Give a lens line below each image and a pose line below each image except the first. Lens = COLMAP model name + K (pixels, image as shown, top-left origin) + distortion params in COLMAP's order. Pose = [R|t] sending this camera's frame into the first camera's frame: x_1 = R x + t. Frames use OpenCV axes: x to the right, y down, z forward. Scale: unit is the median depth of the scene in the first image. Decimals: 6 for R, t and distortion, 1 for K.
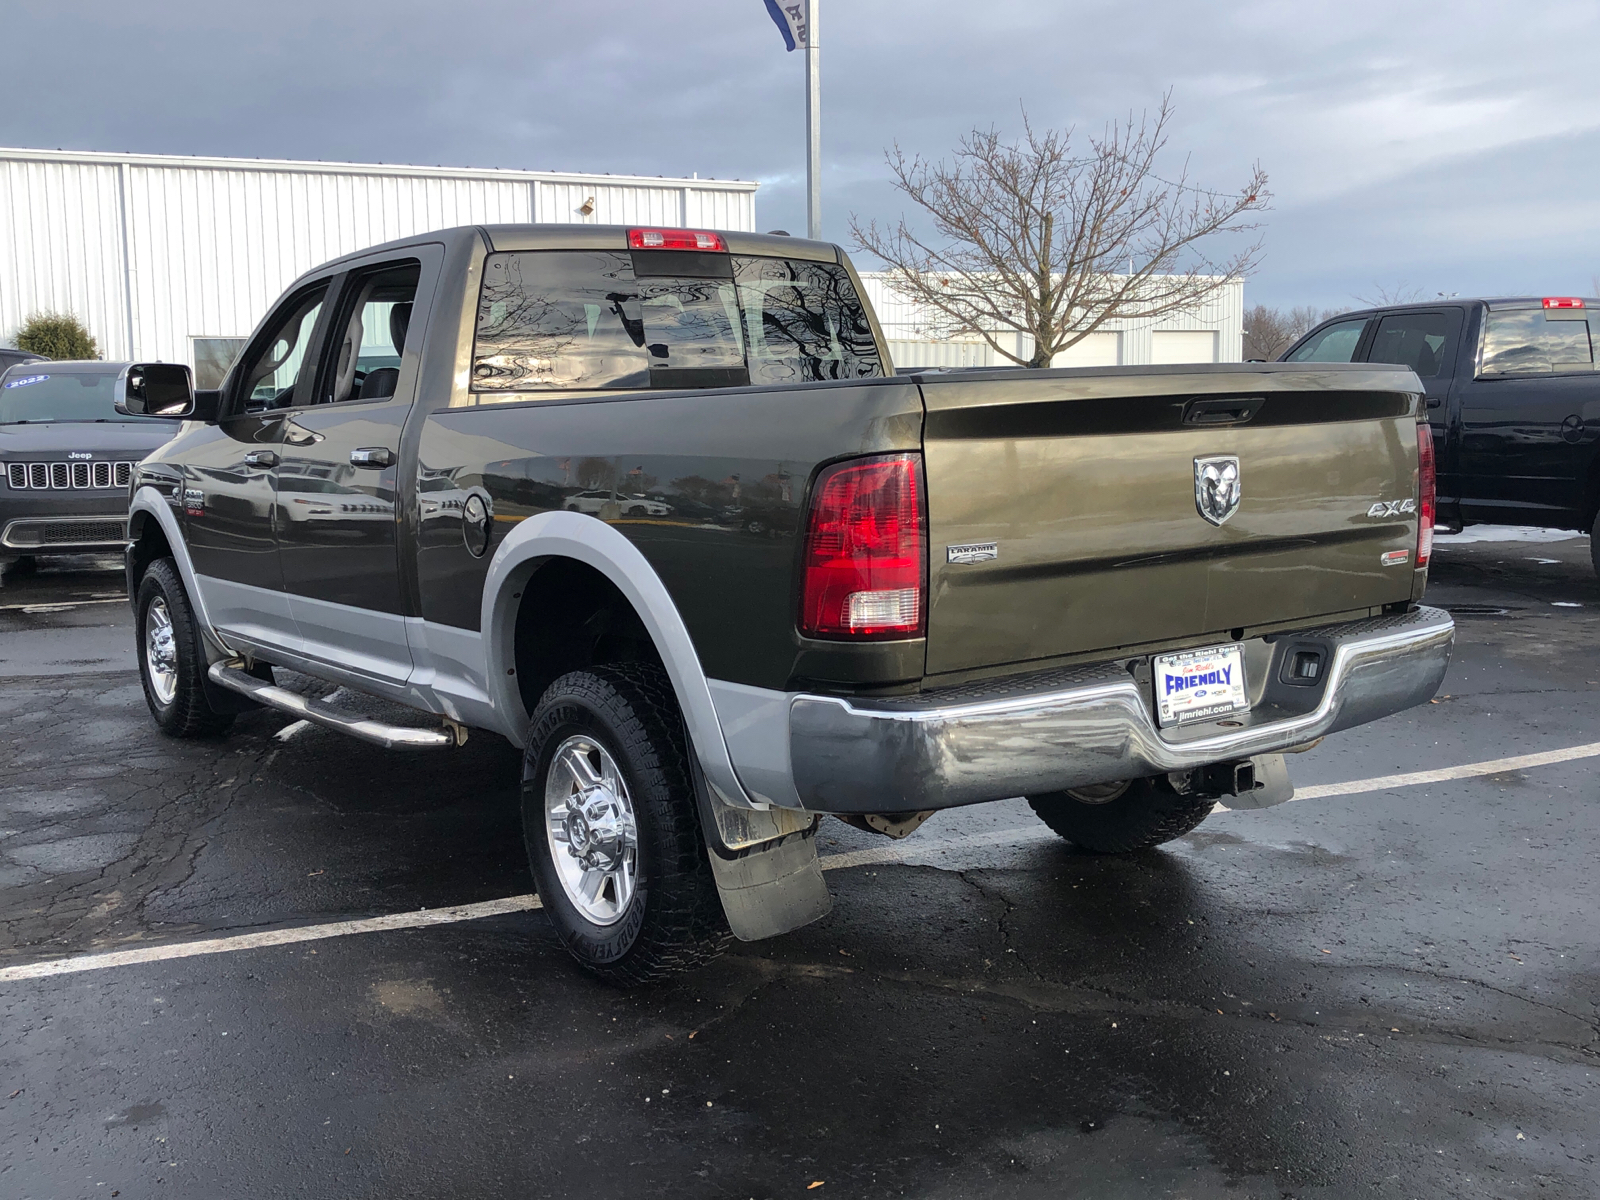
lens RADIAL K [[1648.4, 0, 795.2], [0, 1648.4, 532.4], [0, 0, 1]] dist [0.148036, -0.404451]
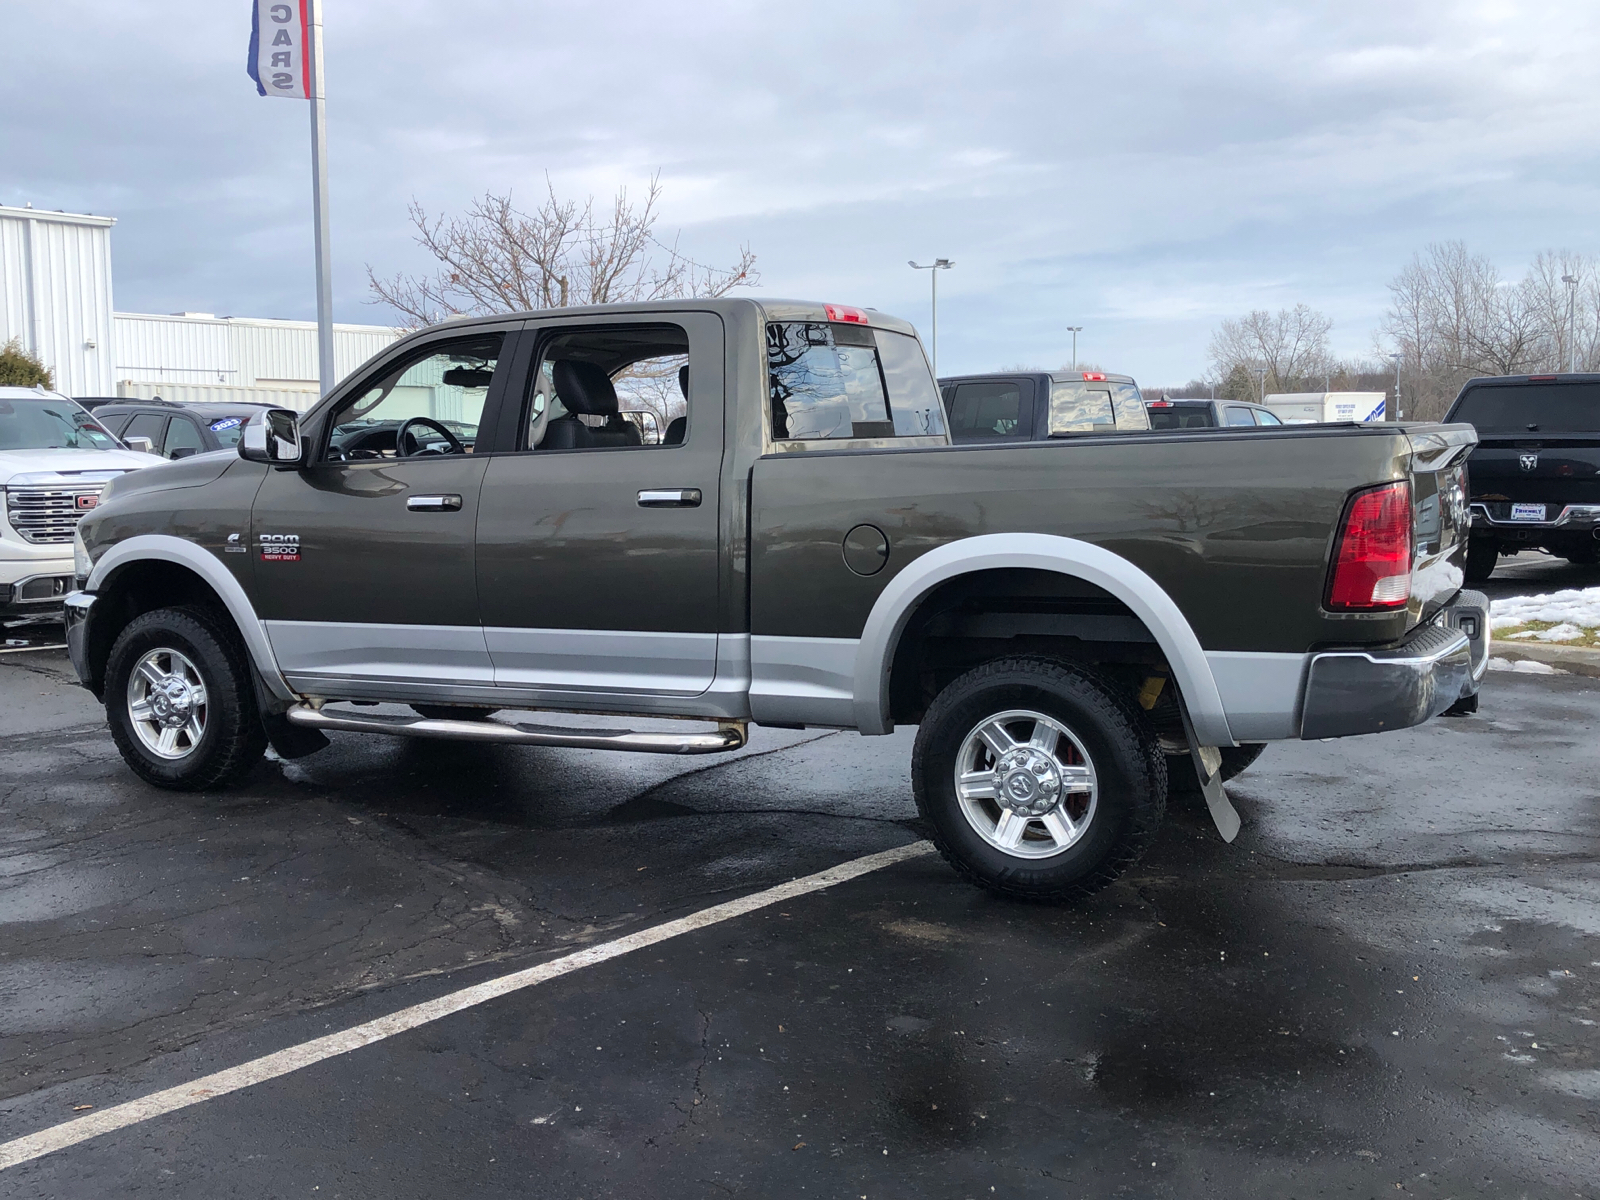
lens RADIAL K [[1648.4, 0, 795.2], [0, 1648.4, 532.4], [0, 0, 1]] dist [0.148036, -0.404451]
pose [[0.892647, -0.018538, 0.450374, -0.743397], [0.032890, 0.999169, -0.024060, 0.009882], [-0.449554, 0.036290, 0.892516, -0.052557]]
